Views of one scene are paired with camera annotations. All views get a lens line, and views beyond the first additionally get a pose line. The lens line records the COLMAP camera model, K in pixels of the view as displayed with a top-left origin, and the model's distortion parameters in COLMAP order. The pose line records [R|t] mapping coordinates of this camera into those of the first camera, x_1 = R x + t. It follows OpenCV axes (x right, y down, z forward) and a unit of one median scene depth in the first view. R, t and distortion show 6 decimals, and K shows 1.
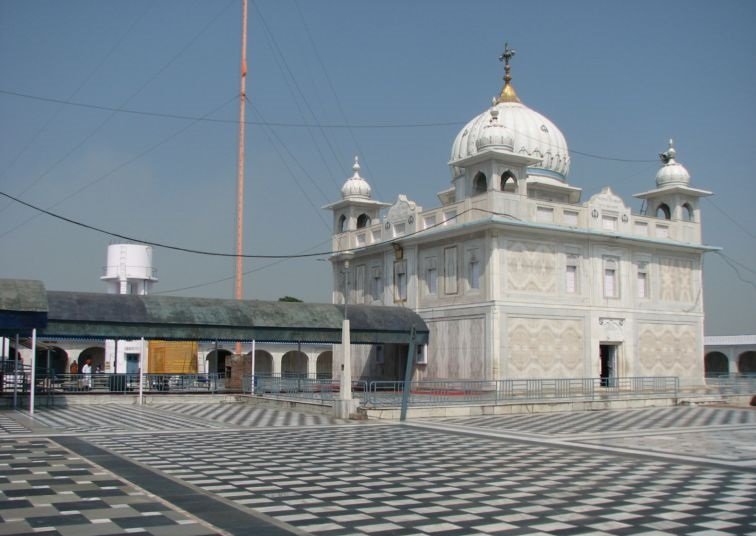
lens RADIAL K [[818.0, 0, 374.6], [0, 818.0, 301.7], [0, 0, 1]] dist [-0.191505, 0.247949]
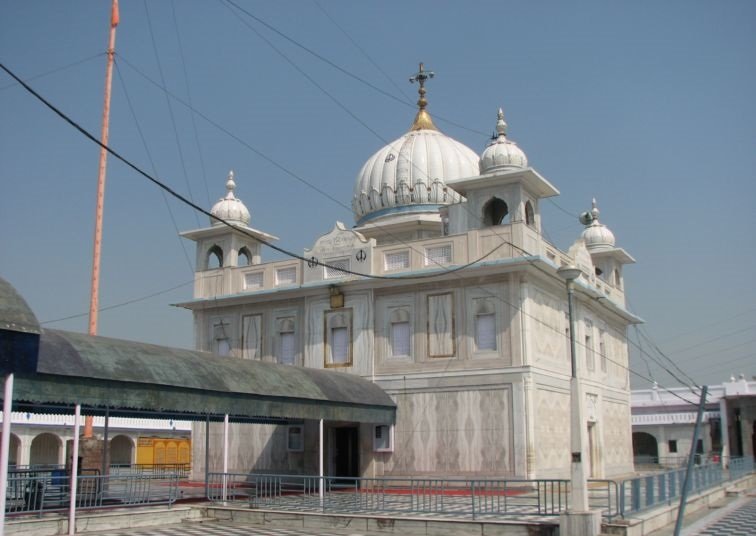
lens RADIAL K [[818.0, 0, 374.6], [0, 818.0, 301.7], [0, 0, 1]] dist [-0.191505, 0.247949]
pose [[0.879891, 0.076709, 0.468944, -0.300241], [-0.027209, 0.993398, -0.111446, 0.024472], [-0.474397, 0.085301, 0.876169, 0.362049]]
